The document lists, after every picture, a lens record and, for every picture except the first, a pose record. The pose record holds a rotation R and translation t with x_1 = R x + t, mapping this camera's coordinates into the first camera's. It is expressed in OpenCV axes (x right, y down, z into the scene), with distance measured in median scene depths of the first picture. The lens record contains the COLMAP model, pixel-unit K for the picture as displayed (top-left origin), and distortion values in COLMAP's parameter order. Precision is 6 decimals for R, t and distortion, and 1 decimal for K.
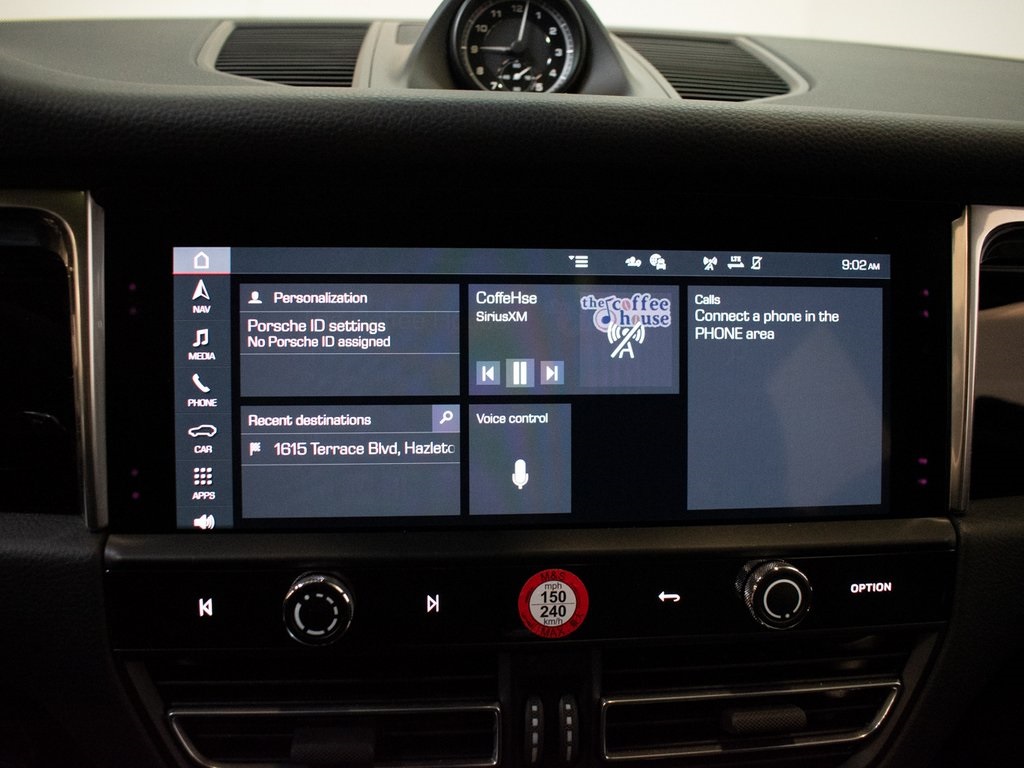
lens RADIAL K [[835.6, 0, 512.0], [0, 835.6, 384.0], [0, 0, 1]] dist [-0.107653, 0.014651]
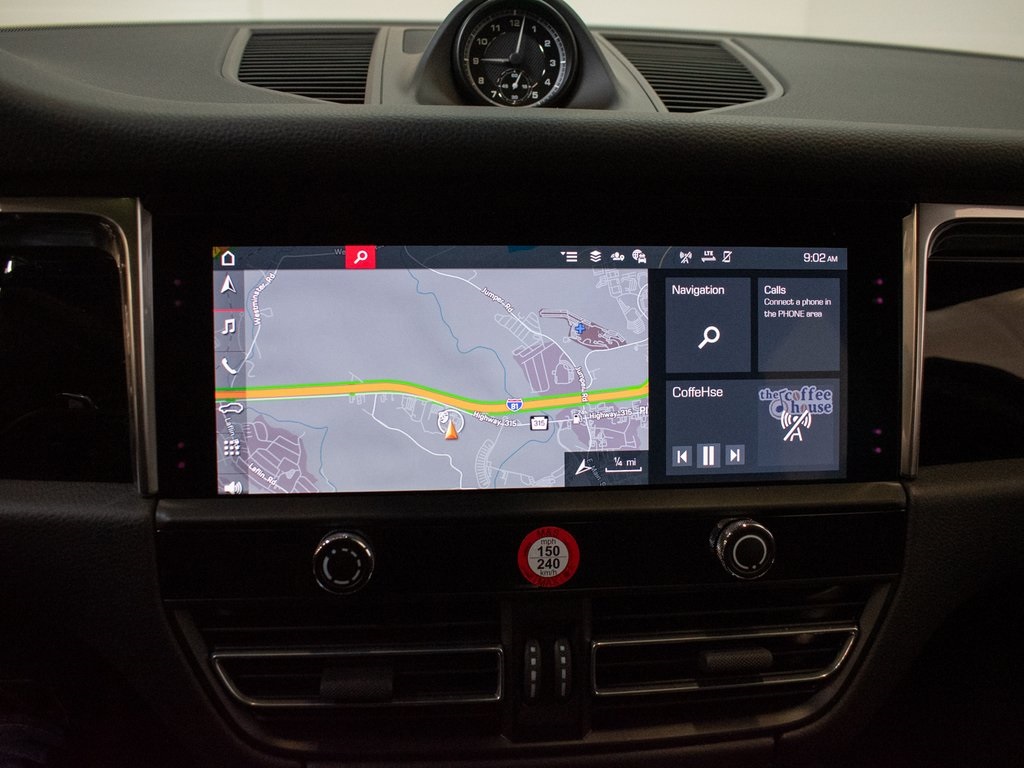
lens RADIAL K [[835.6, 0, 512.0], [0, 835.6, 384.0], [0, 0, 1]] dist [-0.107653, 0.014651]
pose [[0.999973, -0.006287, -0.003781, 0.005046], [0.006357, 0.999804, 0.018755, 0.004559], [0.003662, -0.018778, 0.999817, -0.138534]]
